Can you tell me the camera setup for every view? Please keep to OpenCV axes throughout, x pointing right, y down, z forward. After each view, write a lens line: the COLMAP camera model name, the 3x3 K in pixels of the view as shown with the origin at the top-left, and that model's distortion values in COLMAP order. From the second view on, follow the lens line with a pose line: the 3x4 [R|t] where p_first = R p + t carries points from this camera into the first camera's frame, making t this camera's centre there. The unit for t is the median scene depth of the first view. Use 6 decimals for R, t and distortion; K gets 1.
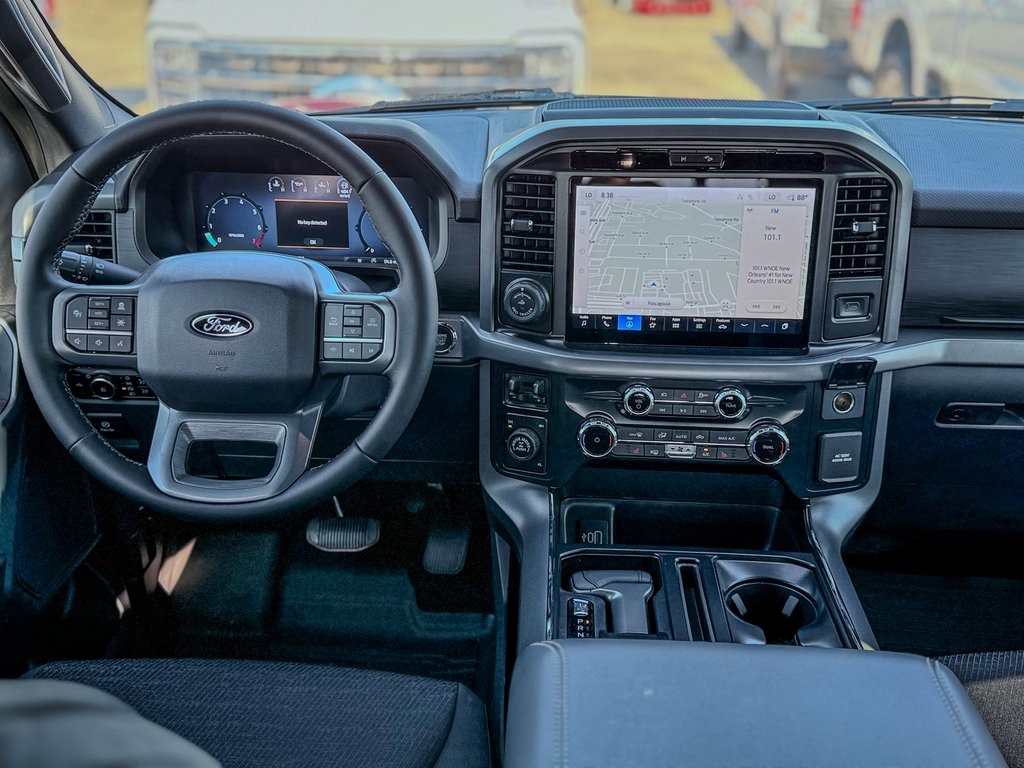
lens RADIAL K [[1031.9, 0, 512.0], [0, 1031.9, 384.0], [0, 0, 1]] dist [0.119060, -0.008861]
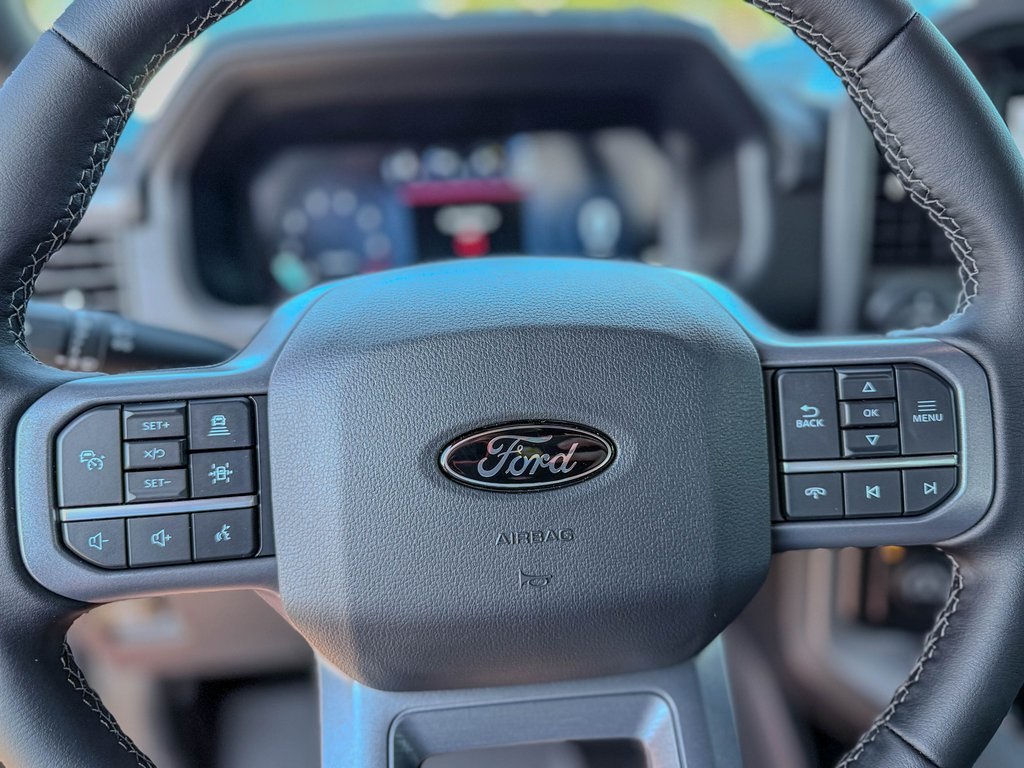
lens RADIAL K [[782.2, 0, 509.4], [0, 782.2, 386.0], [0, 0, 1]] dist [0.011036, 0.000945]
pose [[0.984029, -0.078537, 0.159745, -0.306969], [0.084866, 0.995840, -0.033175, -0.068020], [-0.156475, 0.046202, 0.986601, 0.702409]]
